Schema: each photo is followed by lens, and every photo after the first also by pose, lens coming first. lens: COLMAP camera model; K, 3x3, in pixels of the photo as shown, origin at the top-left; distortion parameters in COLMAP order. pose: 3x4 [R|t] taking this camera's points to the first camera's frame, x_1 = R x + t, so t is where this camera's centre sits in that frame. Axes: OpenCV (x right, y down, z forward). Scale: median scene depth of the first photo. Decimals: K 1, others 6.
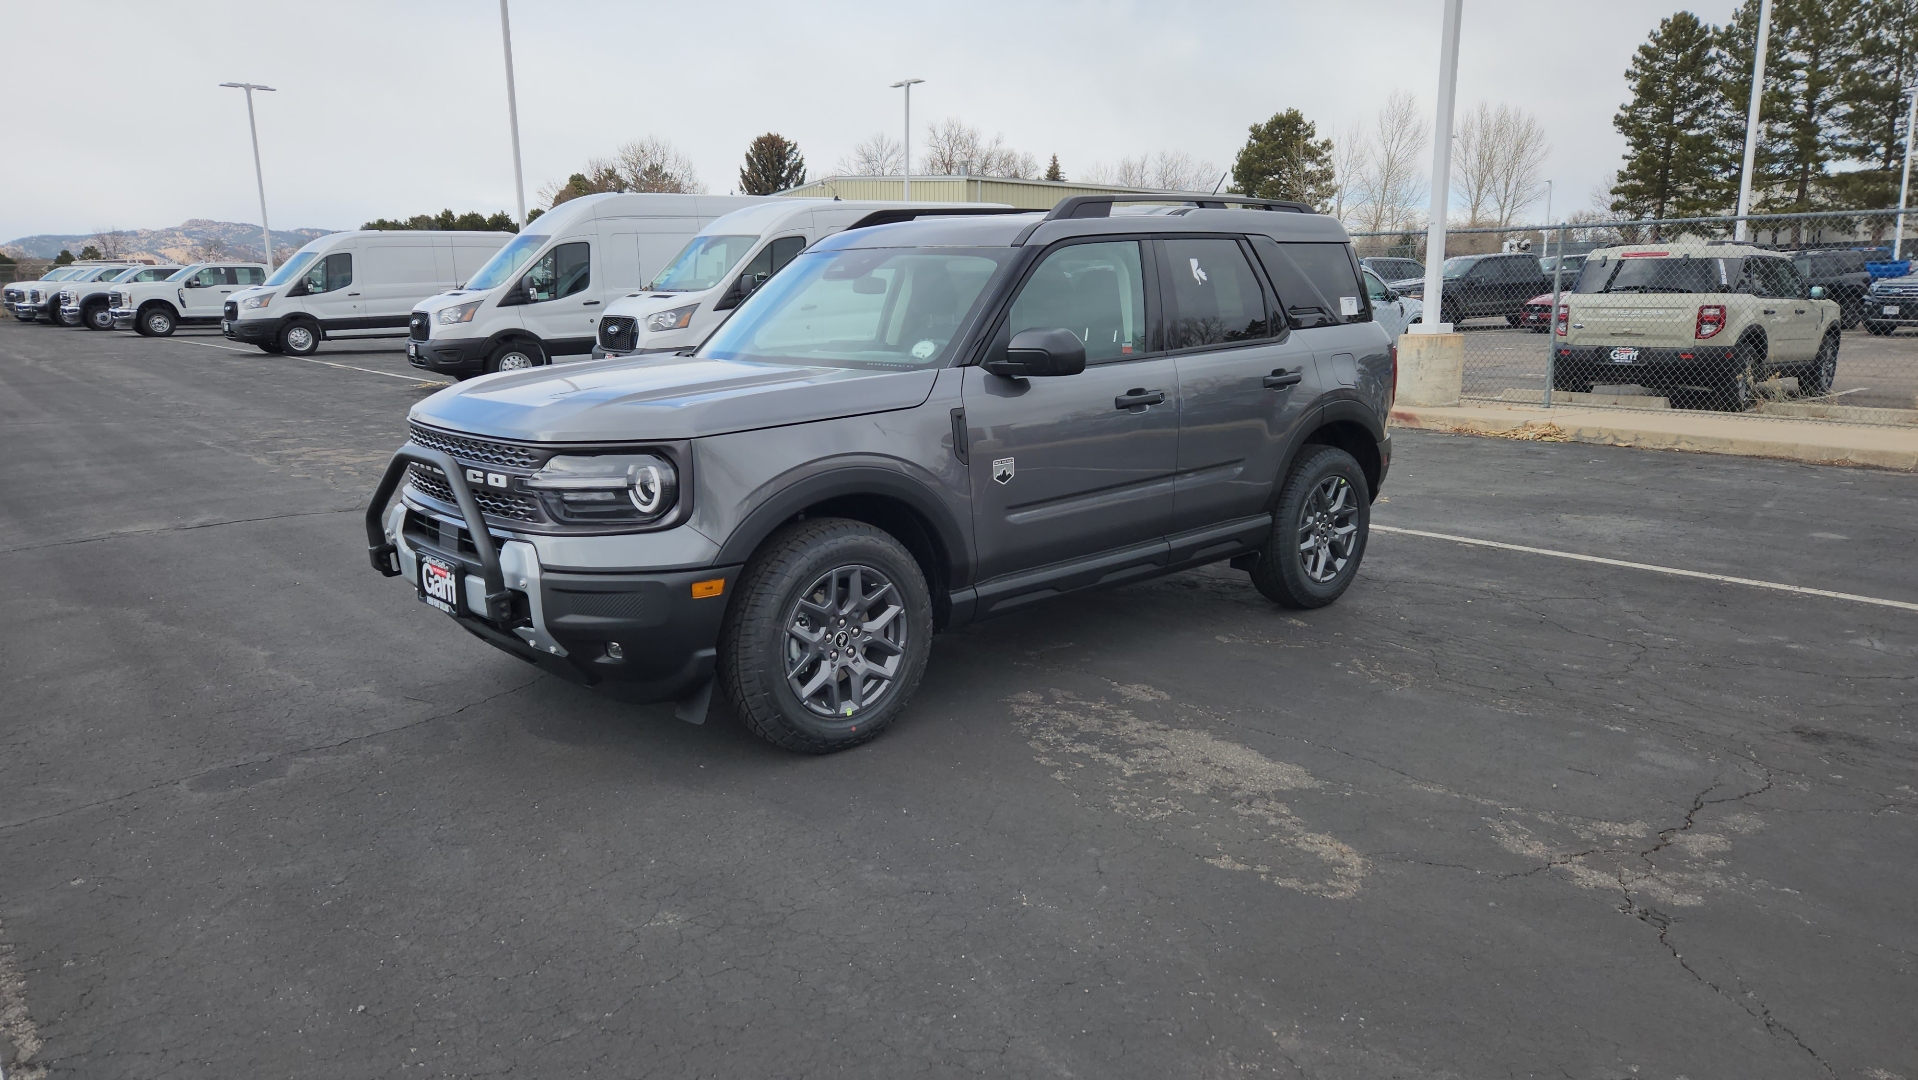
lens RADIAL K [[1272.9, 0, 944.9], [0, 1272.9, 549.6], [0, 0, 1]] dist [0.077292, -0.064752]
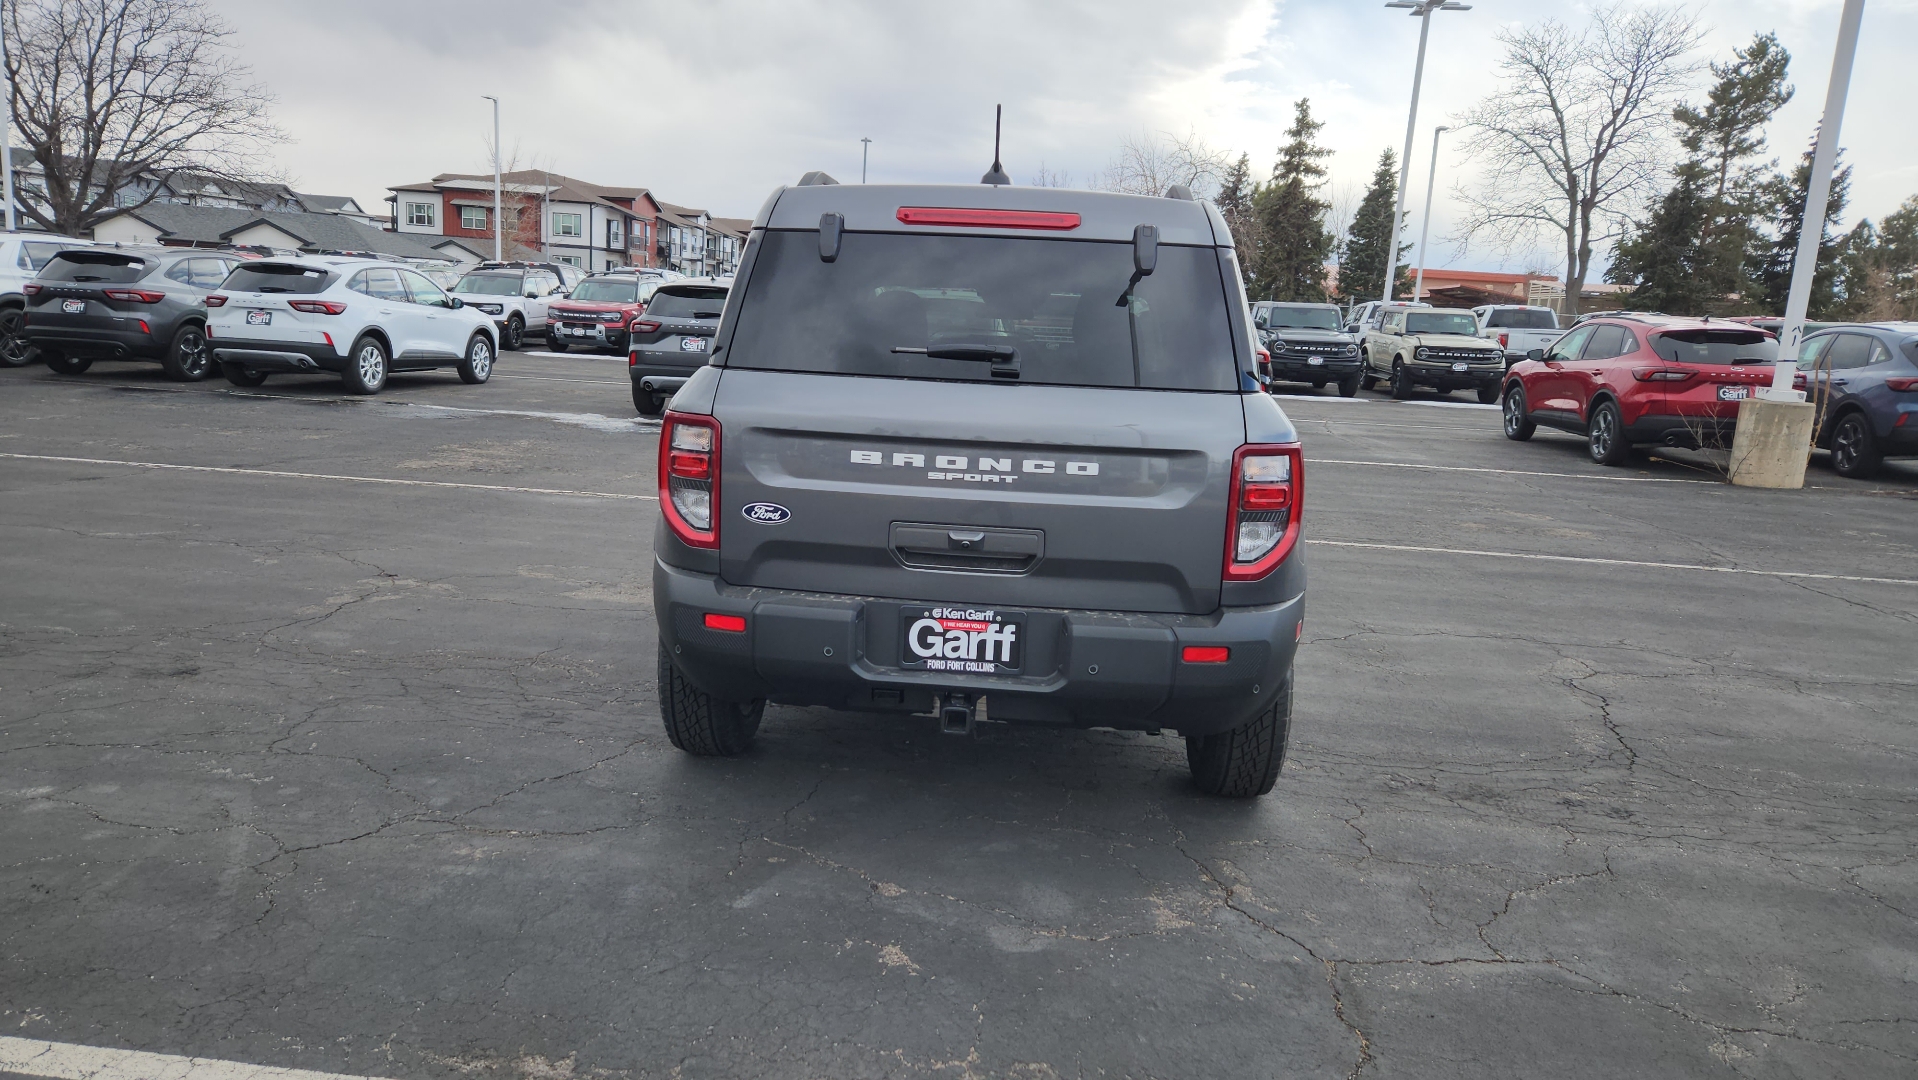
lens RADIAL K [[1281.8, 0, 923.3], [0, 1281.8, 527.0], [0, 0, 1]] dist [0.076859, -0.063931]
pose [[-0.734642, 0.085764, -0.673012, 0.741183], [-0.175858, 0.934004, 0.310984, -0.347729], [0.655267, 0.346817, -0.671076, 1.675359]]
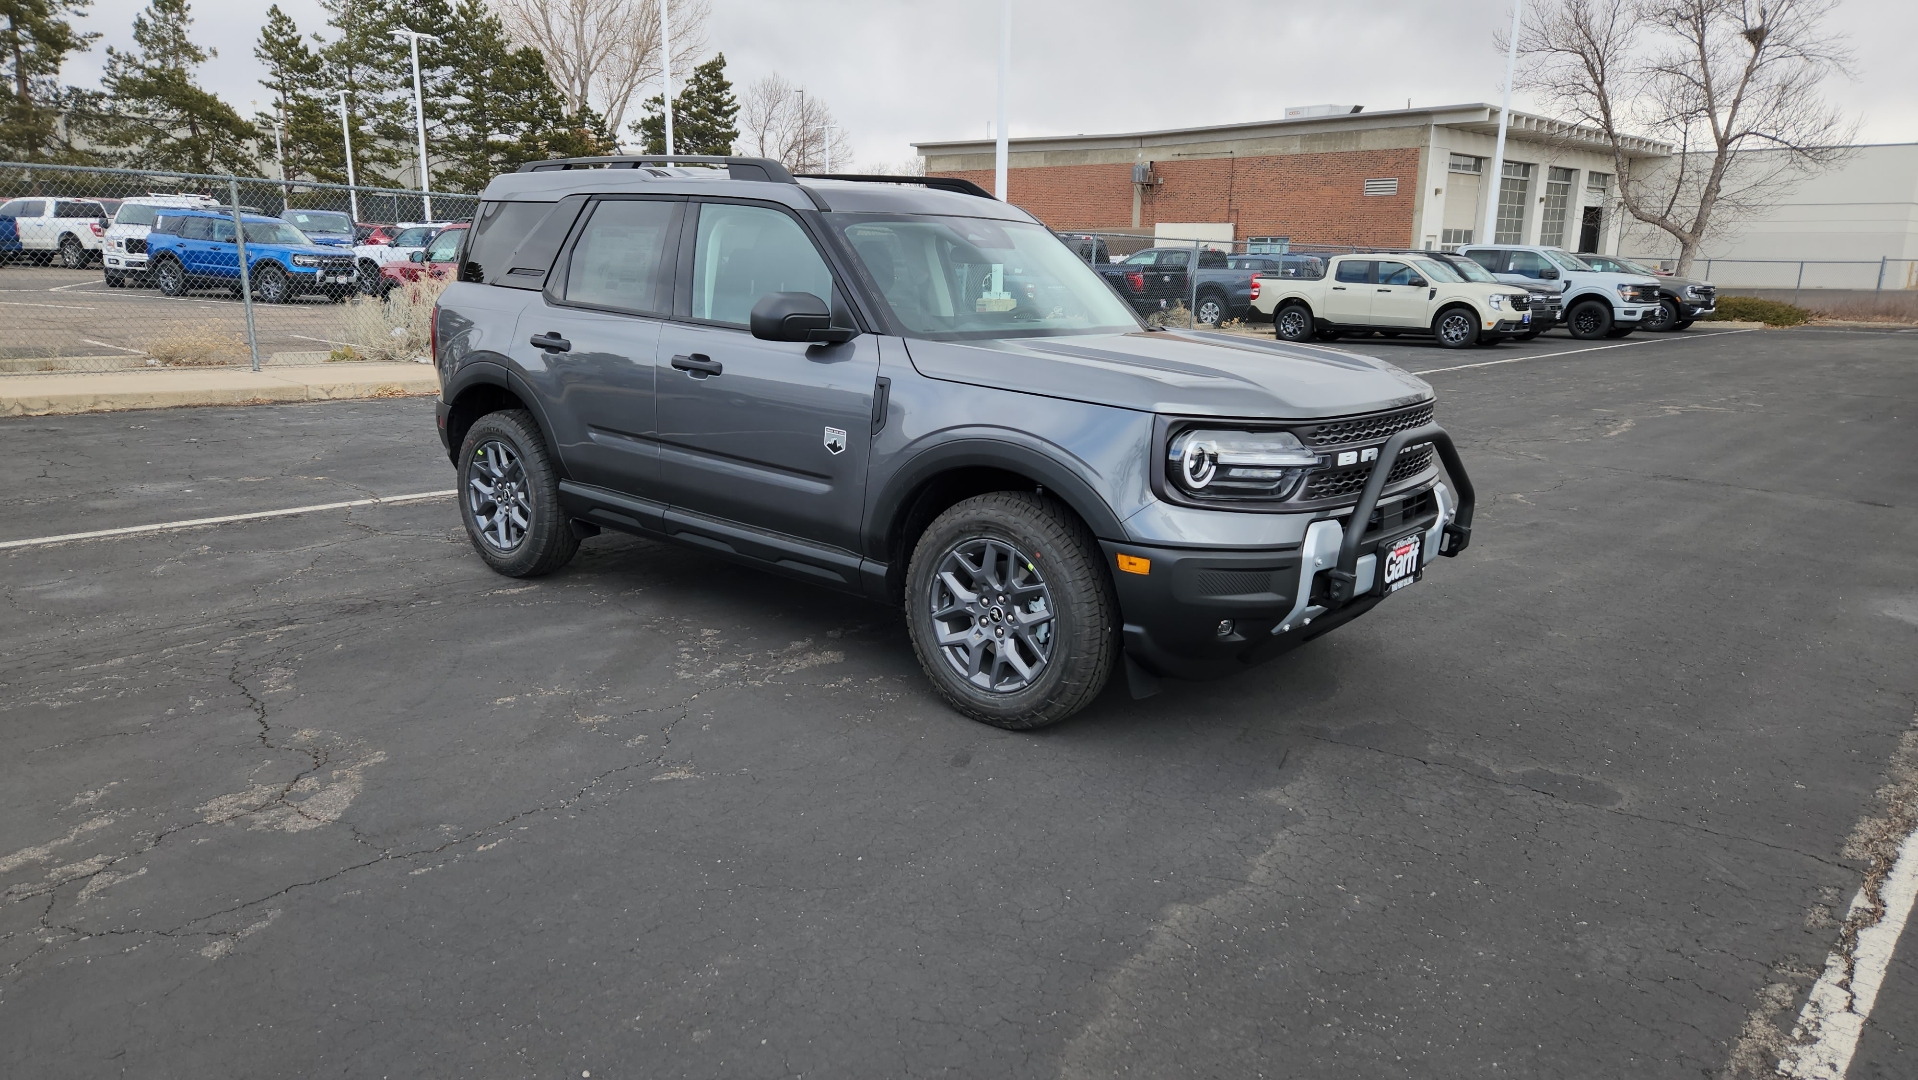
lens RADIAL K [[1274.2, 0, 924.5], [0, 1274.2, 539.7], [0, 0, 1]] dist [0.074002, -0.056605]
pose [[-0.128982, -0.208568, 0.969465, -0.986642], [0.174211, 0.957661, 0.229206, -0.214108], [-0.976224, 0.198455, -0.087186, 1.089239]]
